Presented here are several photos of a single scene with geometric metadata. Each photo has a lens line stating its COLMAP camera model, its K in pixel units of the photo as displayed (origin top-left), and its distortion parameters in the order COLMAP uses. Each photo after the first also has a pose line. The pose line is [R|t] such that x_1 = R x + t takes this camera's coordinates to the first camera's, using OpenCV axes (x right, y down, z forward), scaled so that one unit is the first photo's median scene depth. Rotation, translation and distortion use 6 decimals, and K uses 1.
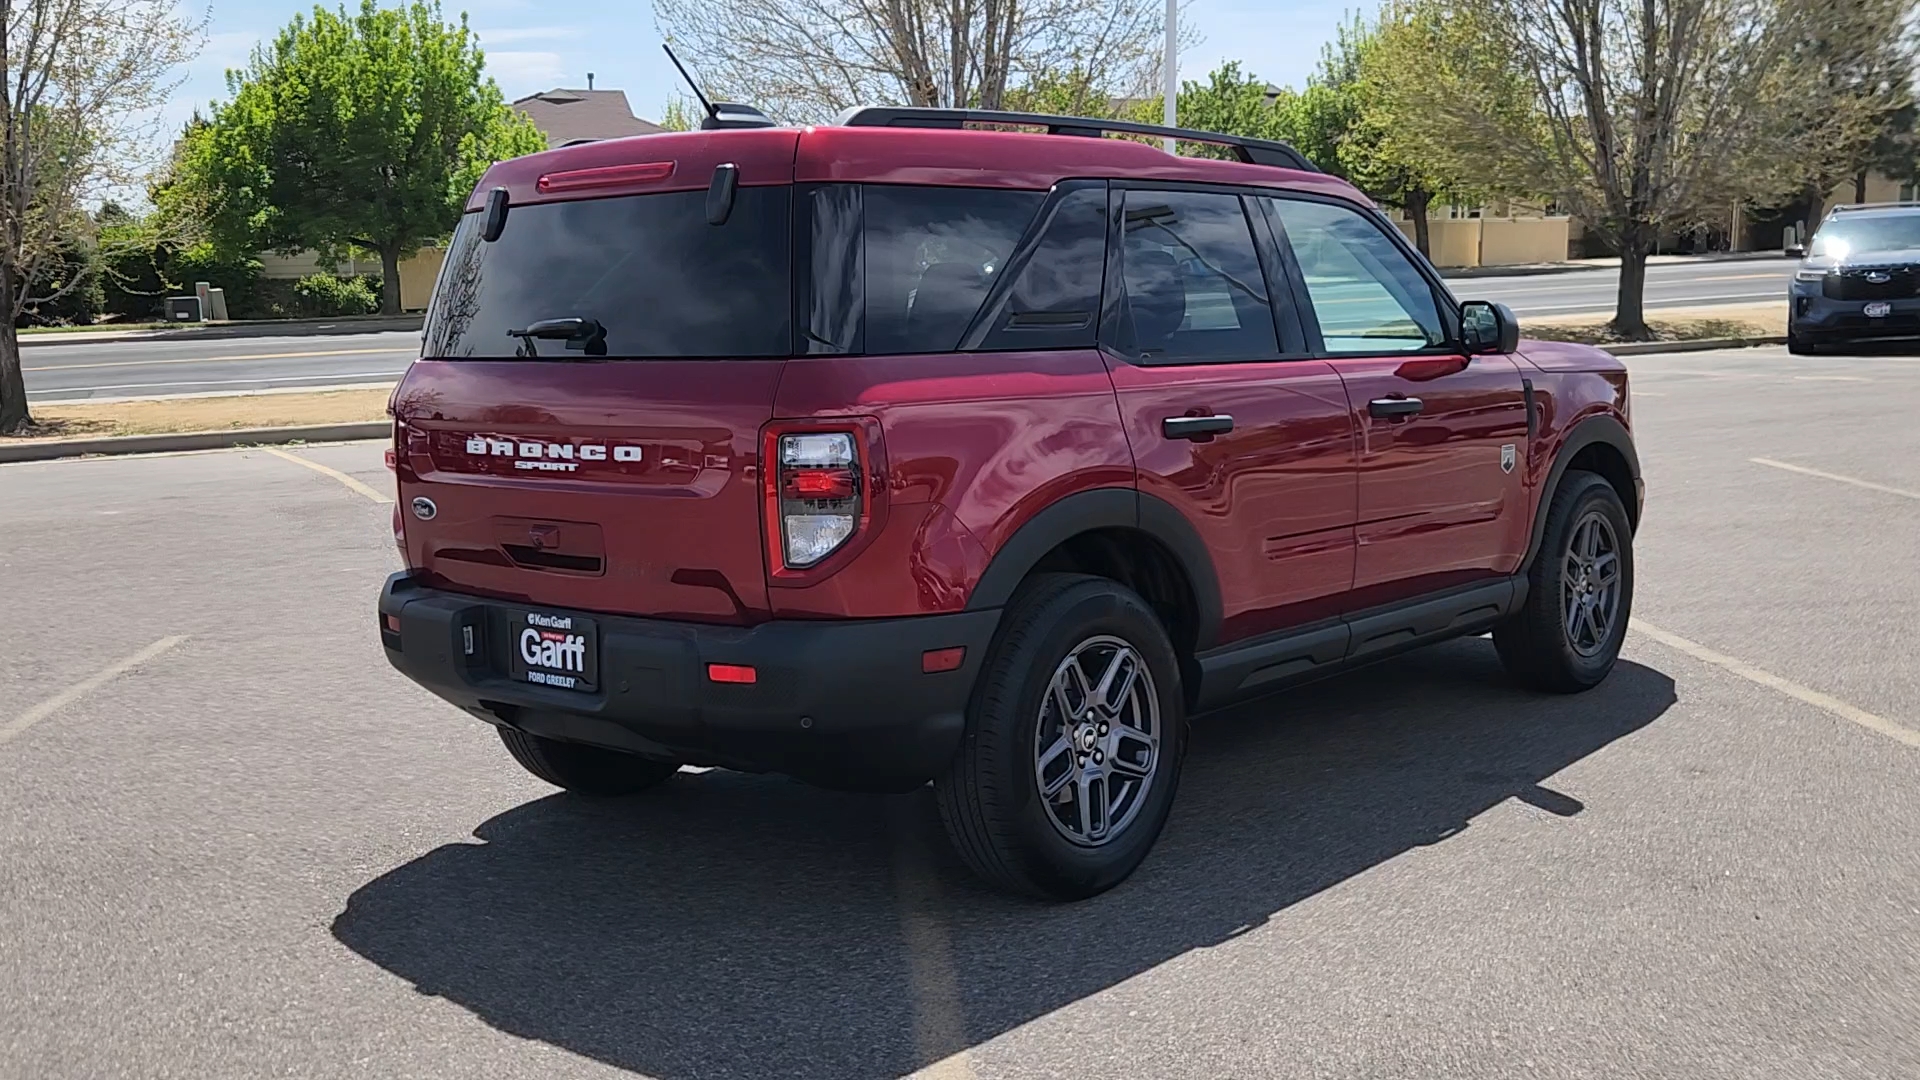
lens RADIAL K [[1939.9, 0, 938.2], [0, 1939.9, 546.7], [0, 0, 1]] dist [0.025354, 0.000000]
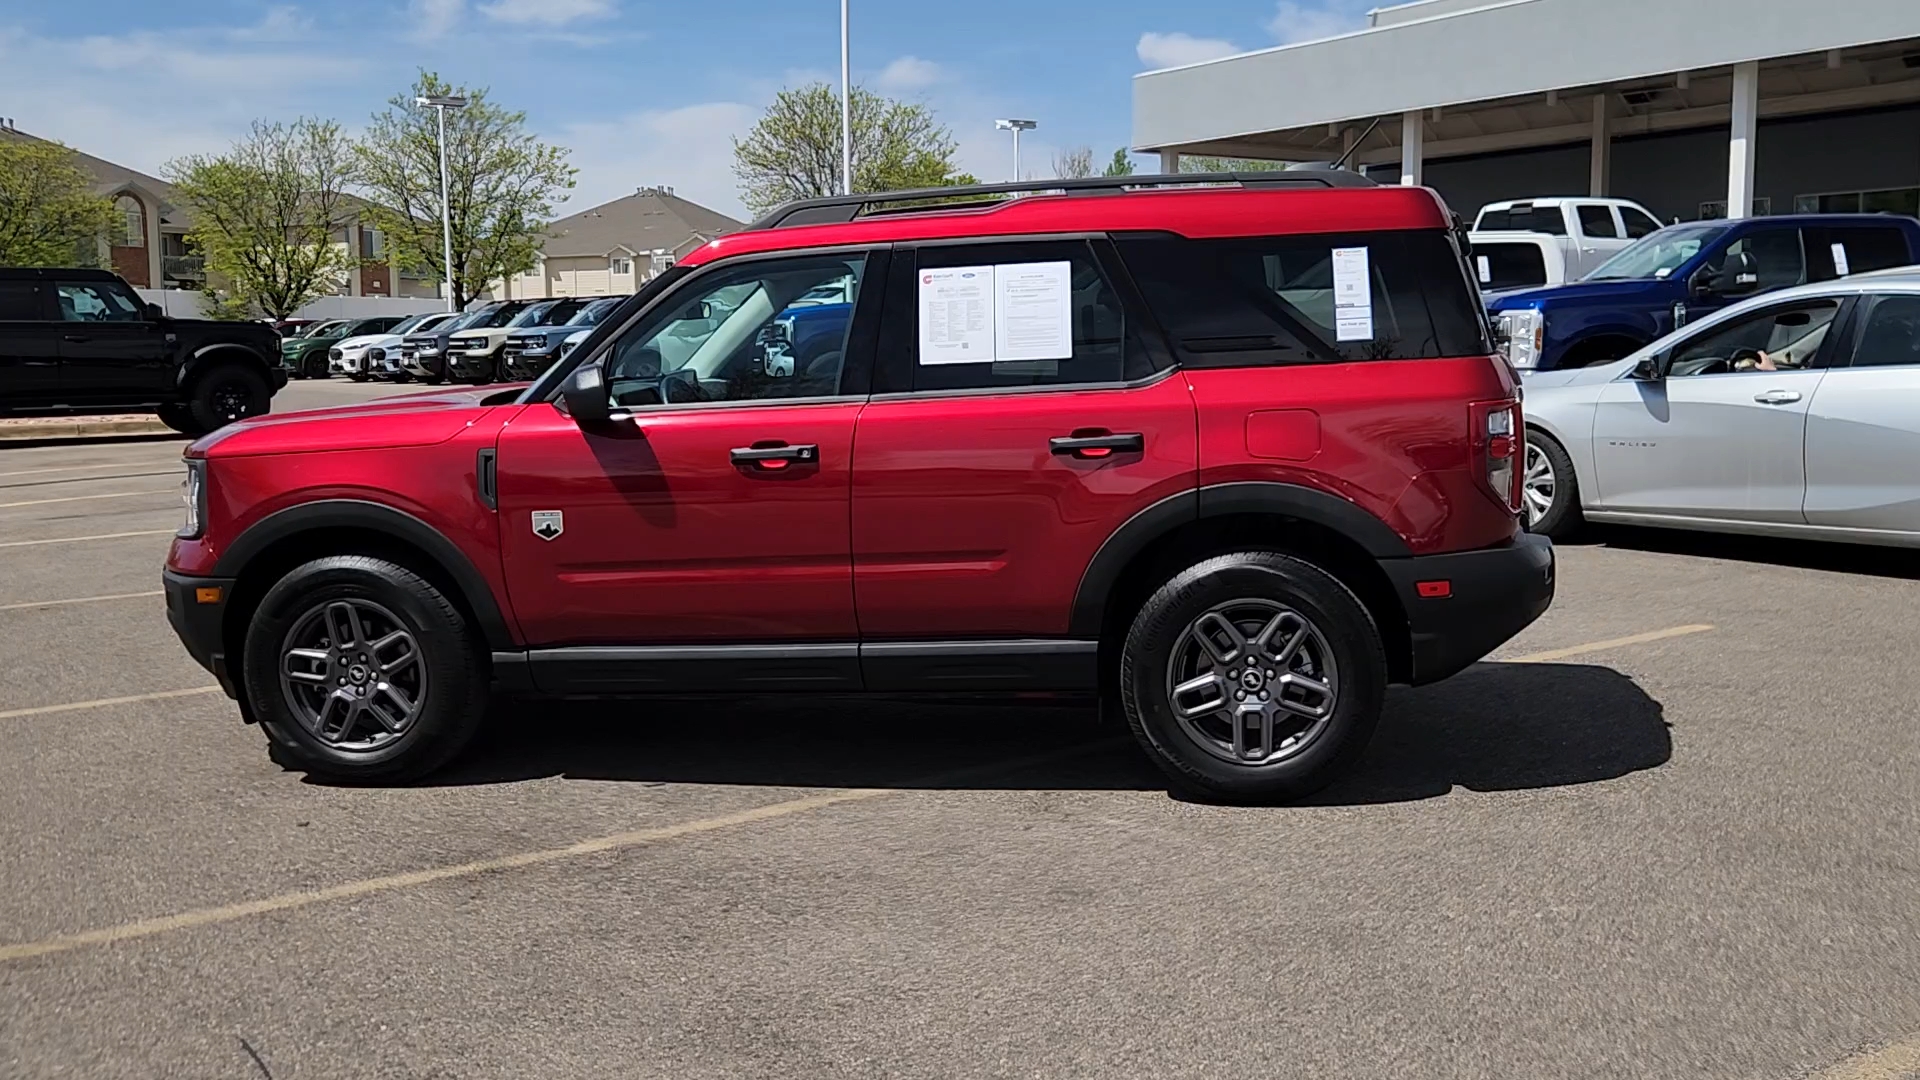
lens RADIAL K [[1939.9, 0, 943.4], [0, 1939.9, 527.7], [0, 0, 1]] dist [0.025354, 0.000000]
pose [[-0.510739, -0.062019, 0.857496, -1.189118], [0.156638, 0.973988, 0.163741, -0.256833], [-0.845346, 0.217946, -0.487739, 2.022548]]
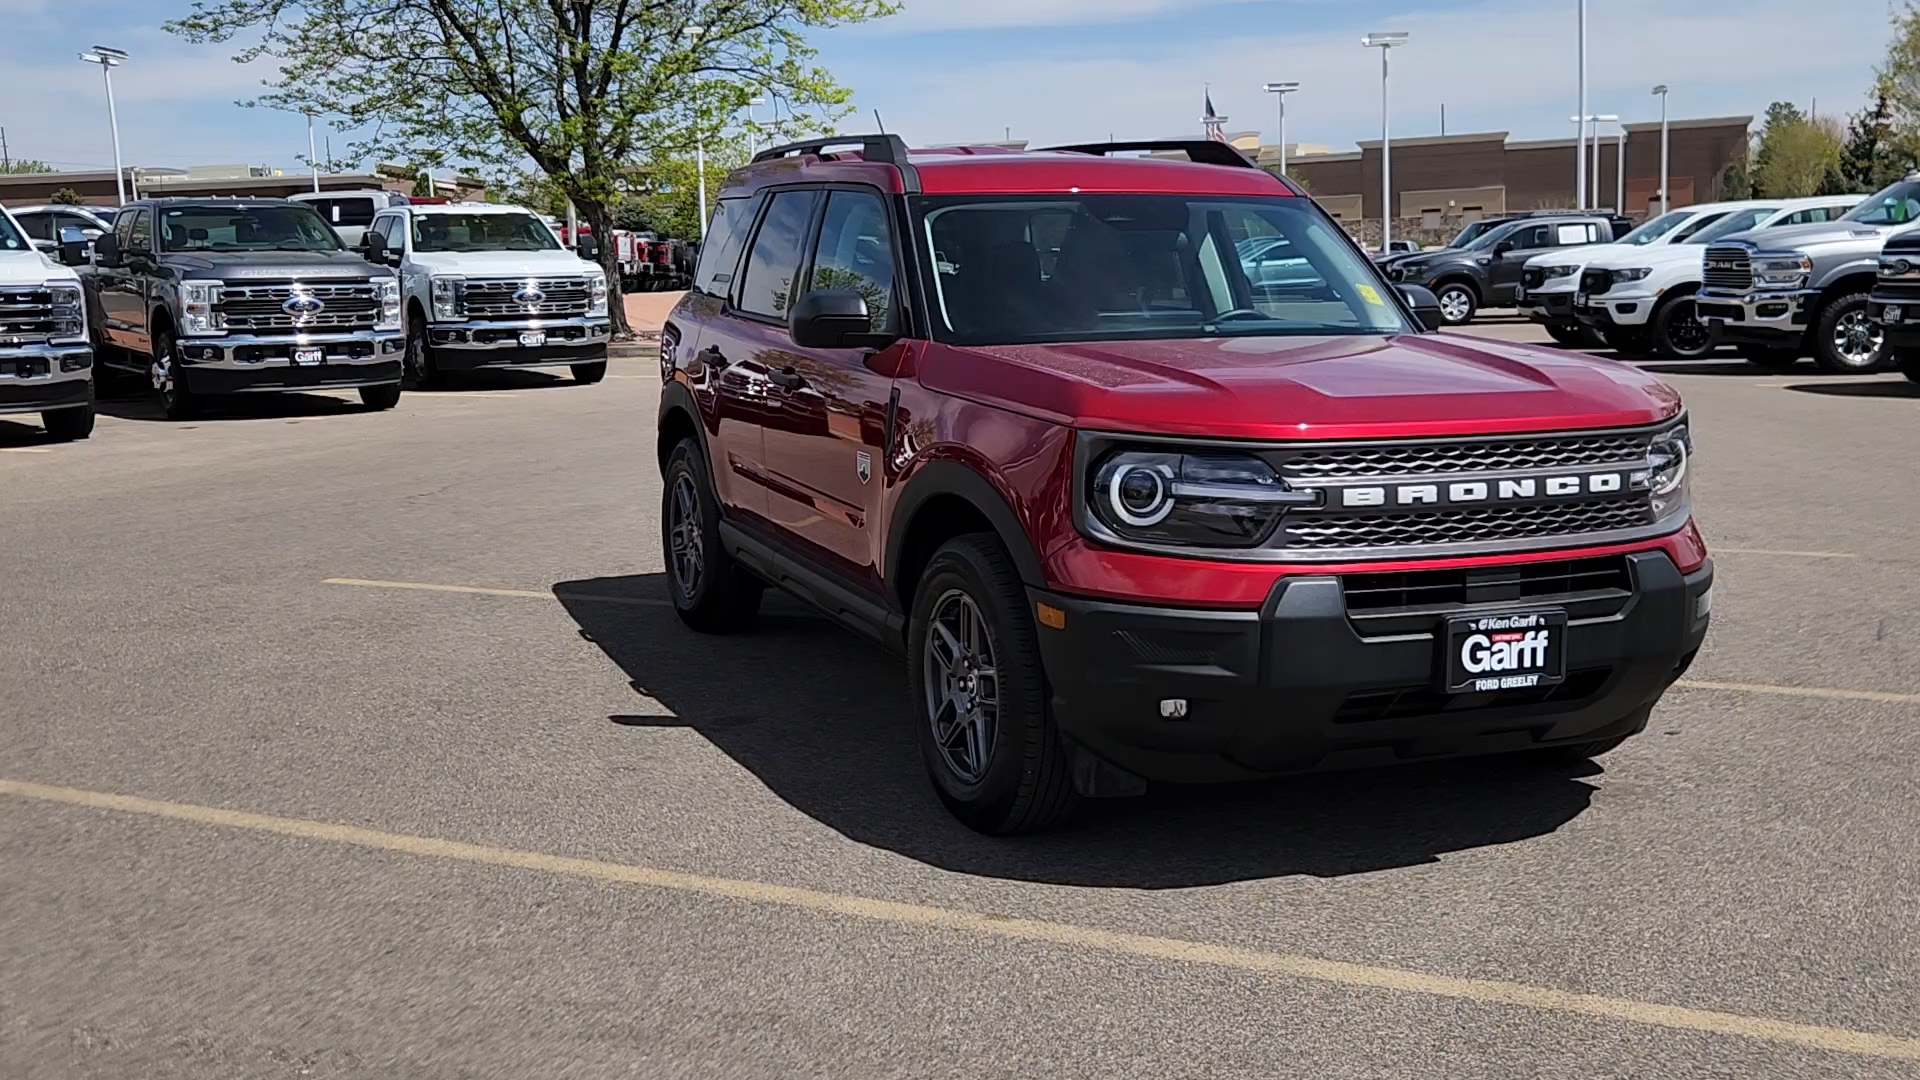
lens RADIAL K [[1939.9, 0, 940.2], [0, 1939.9, 543.4], [0, 0, 1]] dist [0.025354, 0.000000]
pose [[-0.458190, 0.165617, -0.873289, 1.429235], [-0.097572, 0.967179, 0.234616, -0.302054], [0.883483, 0.192707, -0.426992, 1.896726]]
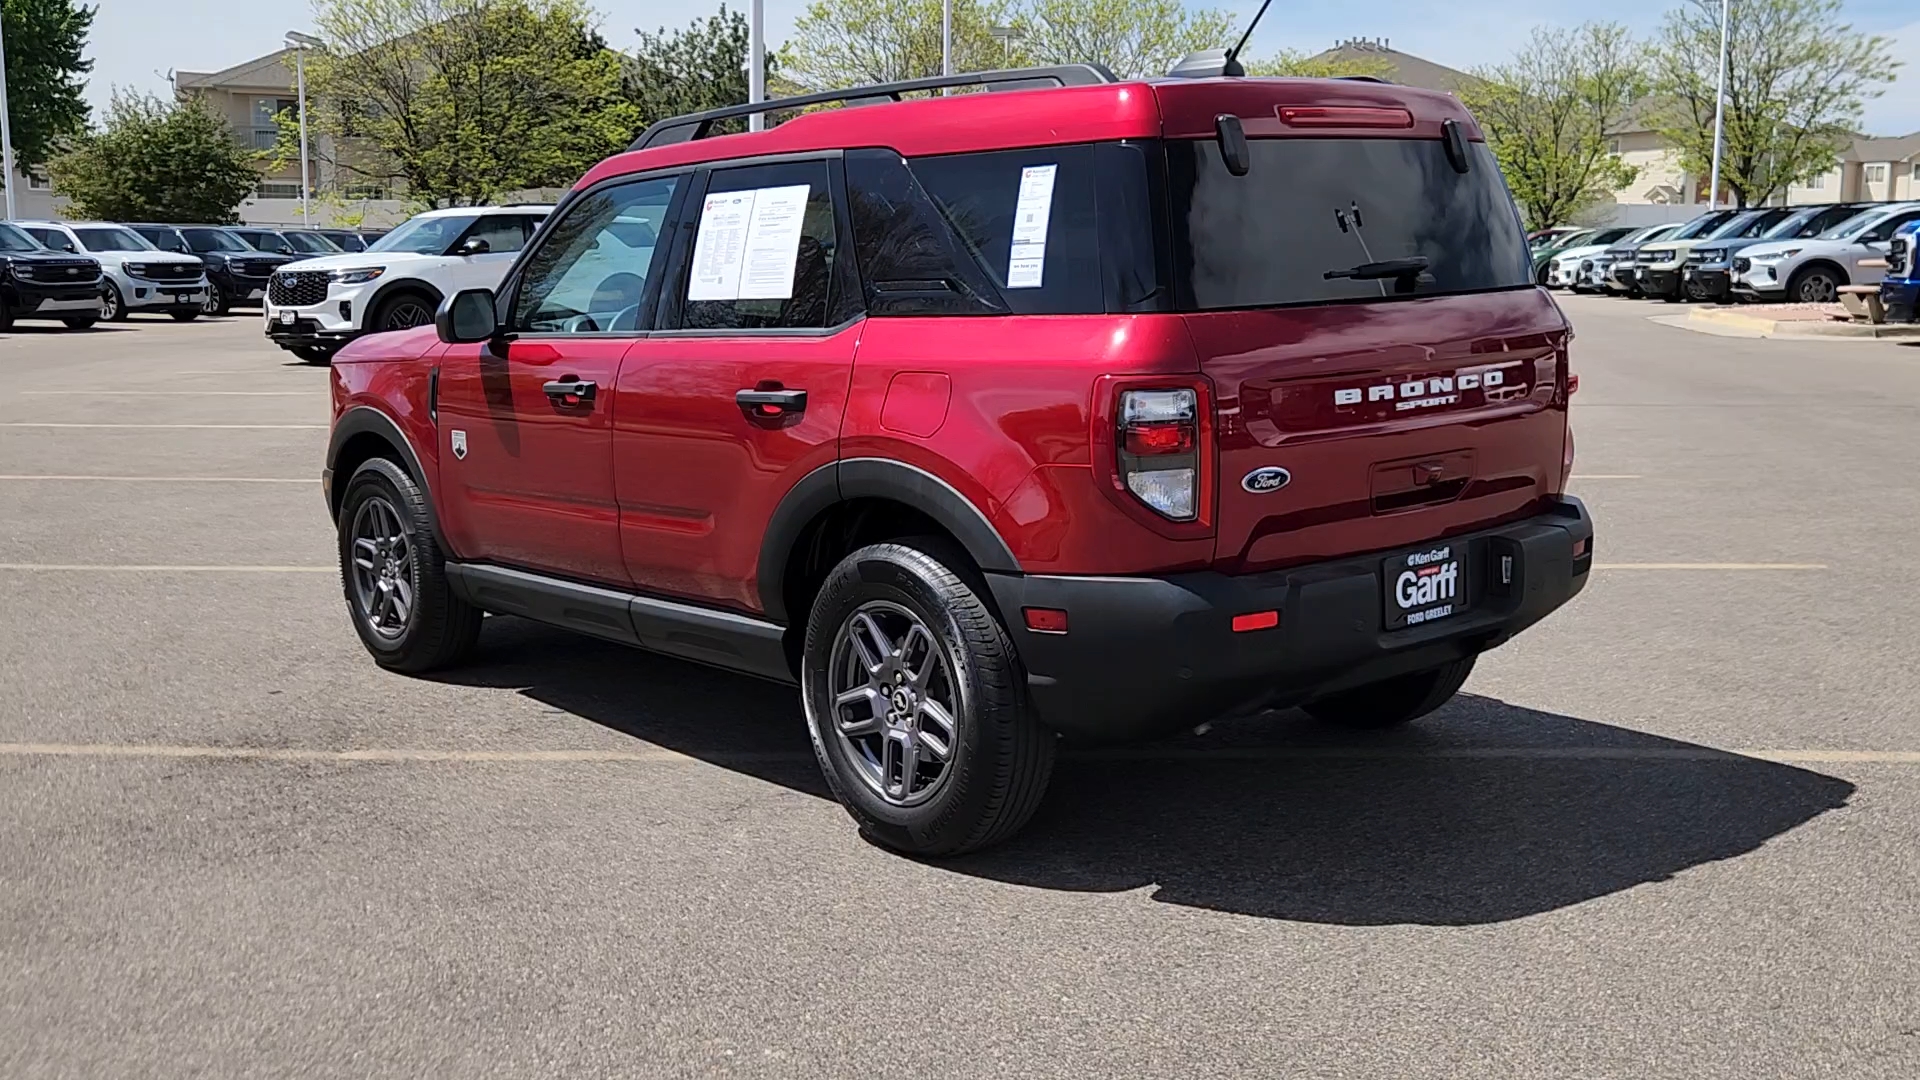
lens RADIAL K [[1939.9, 0, 946.1], [0, 1939.9, 532.3], [0, 0, 1]] dist [0.025354, 0.000000]
pose [[0.152814, -0.125602, 0.980241, -1.209978], [0.150140, 0.983327, 0.102592, -0.113751], [-0.976783, 0.131496, 0.169124, 1.057877]]
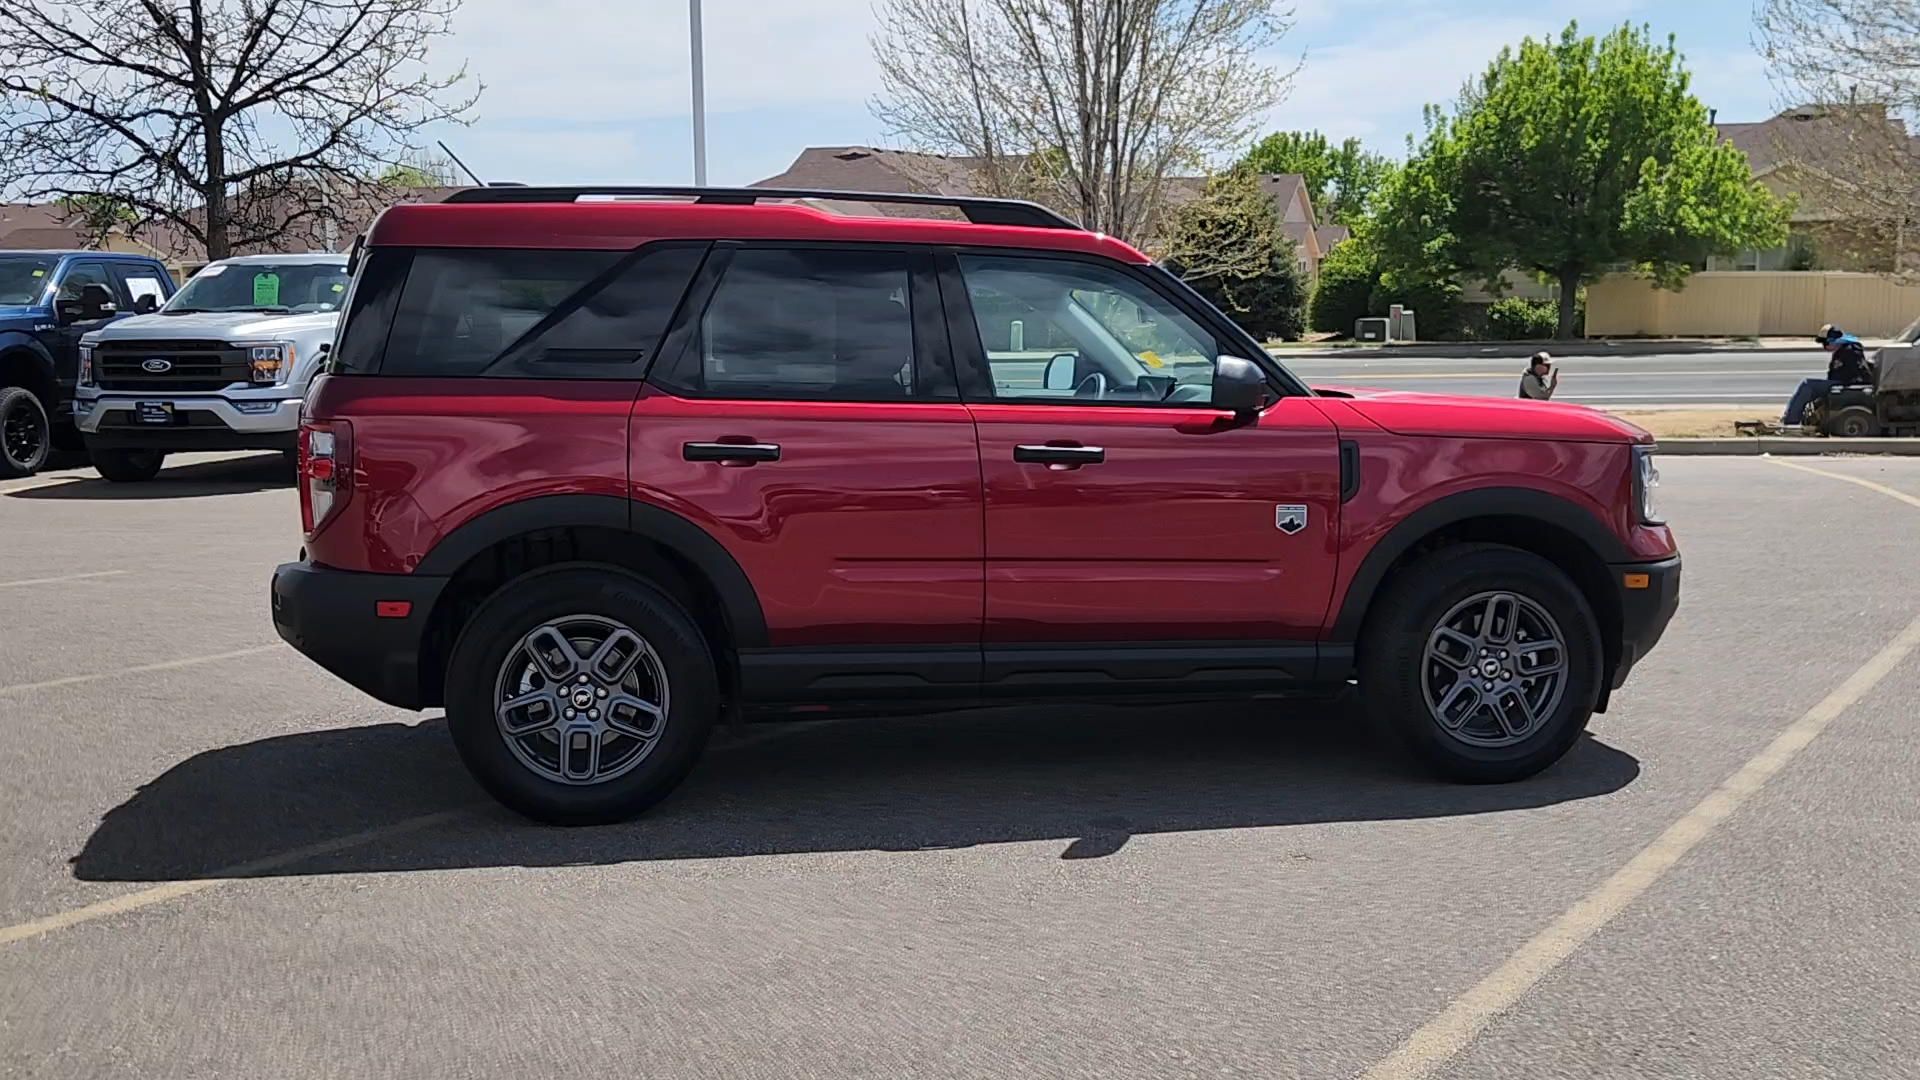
lens RADIAL K [[1939.9, 0, 942.9], [0, 1939.9, 541.9], [0, 0, 1]] dist [0.025354, 0.000000]
pose [[0.788084, 0.094493, -0.608271, 0.997080], [-0.102775, 0.994476, 0.021332, -0.048806], [0.606927, 0.045704, 0.793442, 0.162029]]
